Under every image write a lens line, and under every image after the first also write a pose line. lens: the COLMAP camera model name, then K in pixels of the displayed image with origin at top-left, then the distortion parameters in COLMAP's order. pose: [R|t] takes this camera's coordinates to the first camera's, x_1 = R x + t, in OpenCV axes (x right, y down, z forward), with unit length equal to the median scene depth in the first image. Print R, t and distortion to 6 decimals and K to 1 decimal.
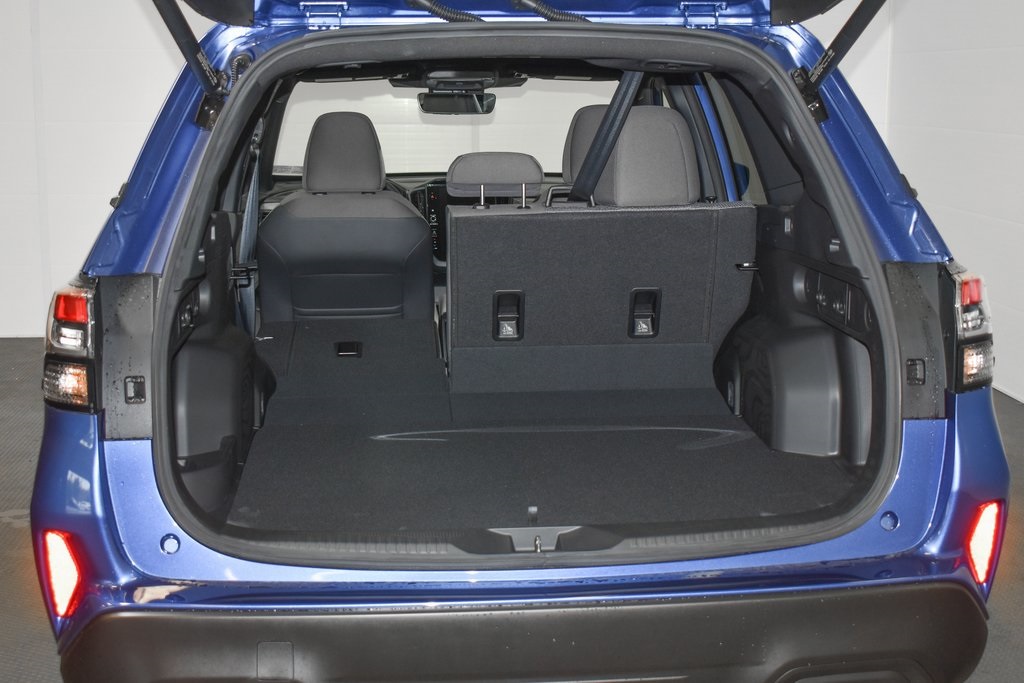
lens RADIAL K [[1487.6, 0, 529.0], [0, 1487.6, 340.4], [0, 0, 1]] dist [-0.017048, 0.019147]
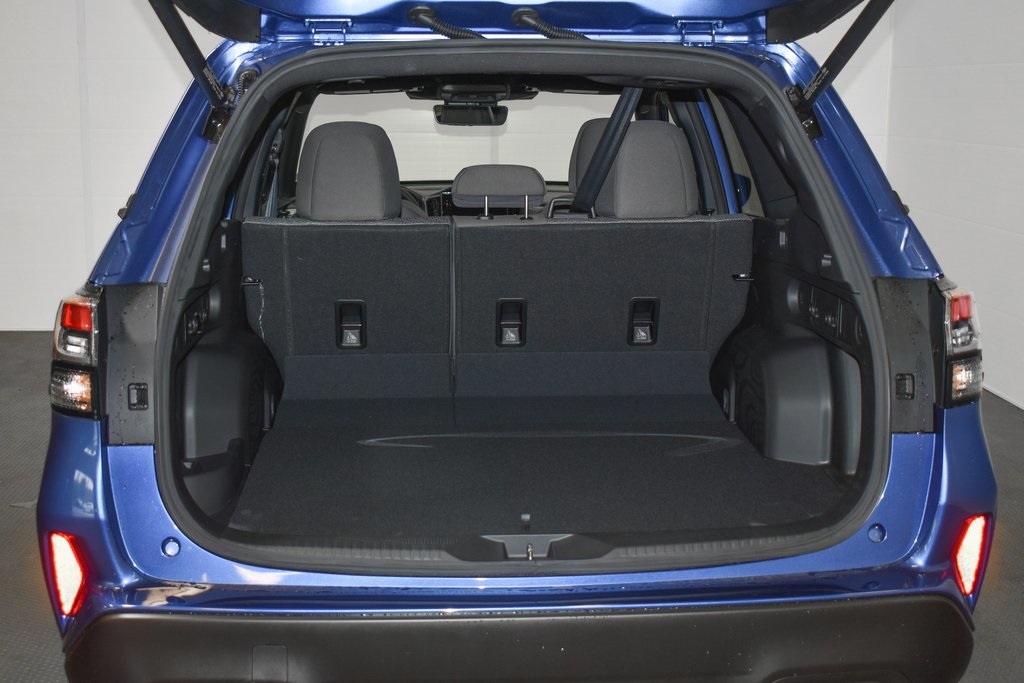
lens RADIAL K [[1389.7, 0, 512.0], [0, 1389.7, 341.5], [0, 0, 1]] dist [-0.012816, -0.022860]
pose [[0.999574, 0.010289, -0.027323, 0.017430], [-0.010137, 0.999932, 0.005702, -0.011908], [0.027379, -0.005423, 0.999610, 0.045016]]
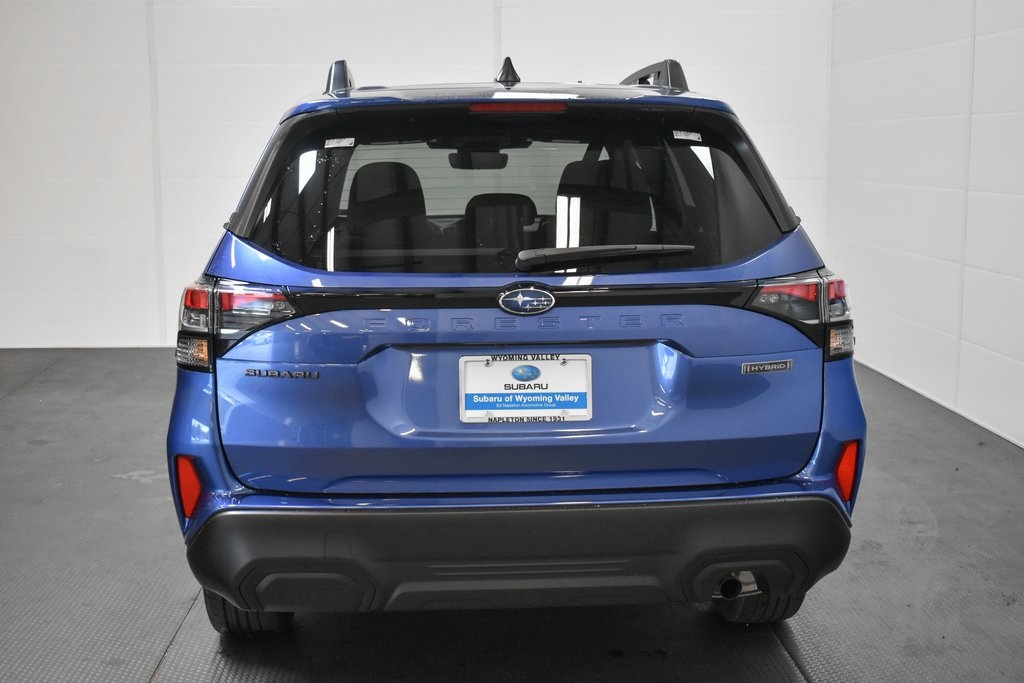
lens RADIAL K [[1233.8, 0, 512.0], [0, 1233.8, 341.5], [0, 0, 1]] dist [0.002974, 0.010207]
pose [[0.999521, 0.001447, -0.030906, 0.029048], [-0.001984, 0.999847, -0.017367, 0.035948], [0.030876, 0.017420, 0.999371, -0.161238]]
